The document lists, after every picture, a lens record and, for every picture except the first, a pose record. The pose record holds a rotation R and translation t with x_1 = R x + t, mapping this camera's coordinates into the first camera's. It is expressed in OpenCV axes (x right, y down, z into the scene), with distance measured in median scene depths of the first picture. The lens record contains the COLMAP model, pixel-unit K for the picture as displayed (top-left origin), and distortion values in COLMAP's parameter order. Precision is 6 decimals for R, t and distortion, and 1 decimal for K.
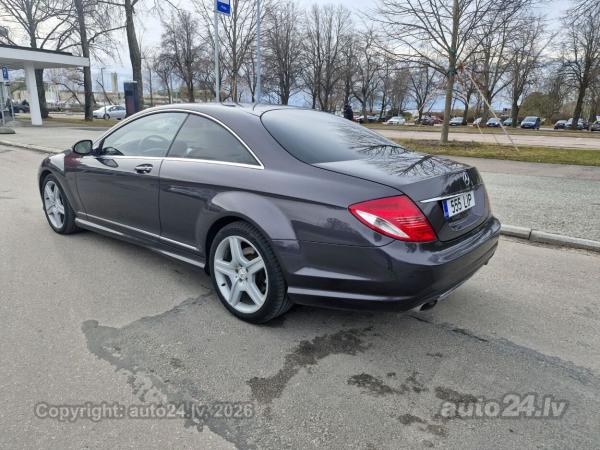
lens RADIAL K [[413.0, 0, 297.0], [0, 413.0, 227.9], [0, 0, 1]] dist [0.051232, -0.050020]
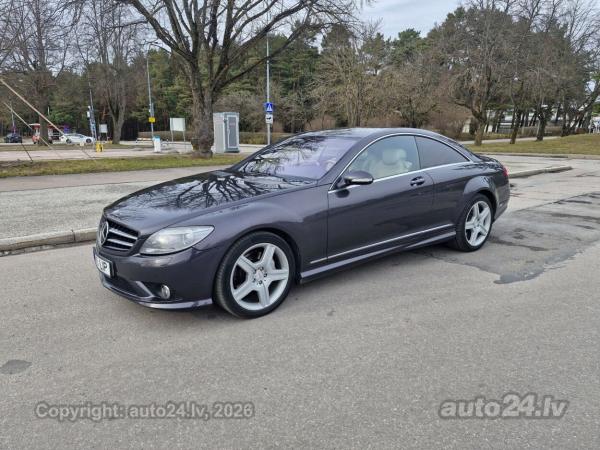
lens RADIAL K [[413.0, 0, 295.9], [0, 413.0, 228.2], [0, 0, 1]] dist [0.051232, -0.050020]
pose [[0.225144, -0.240182, 0.944258, -1.981204], [0.267537, 0.947128, 0.177122, -0.389976], [-0.936875, 0.212746, 0.277498, 1.232424]]
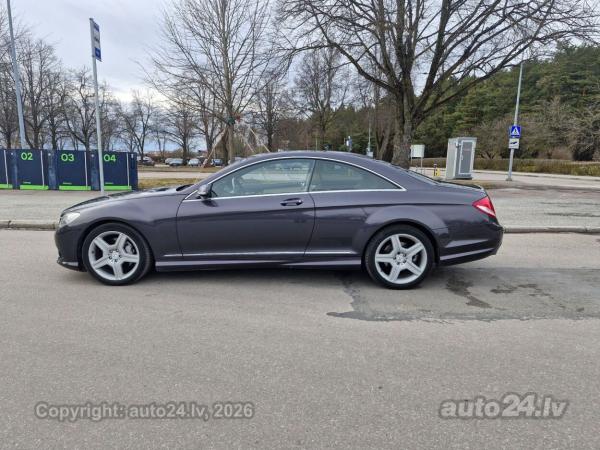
lens RADIAL K [[413.0, 0, 294.3], [0, 413.0, 228.0], [0, 0, 1]] dist [0.051232, -0.050020]
pose [[0.778236, -0.119598, 0.616478, -1.395550], [0.176696, 0.983738, -0.032211, -0.022646], [-0.602600, 0.133997, 0.786713, -0.004424]]
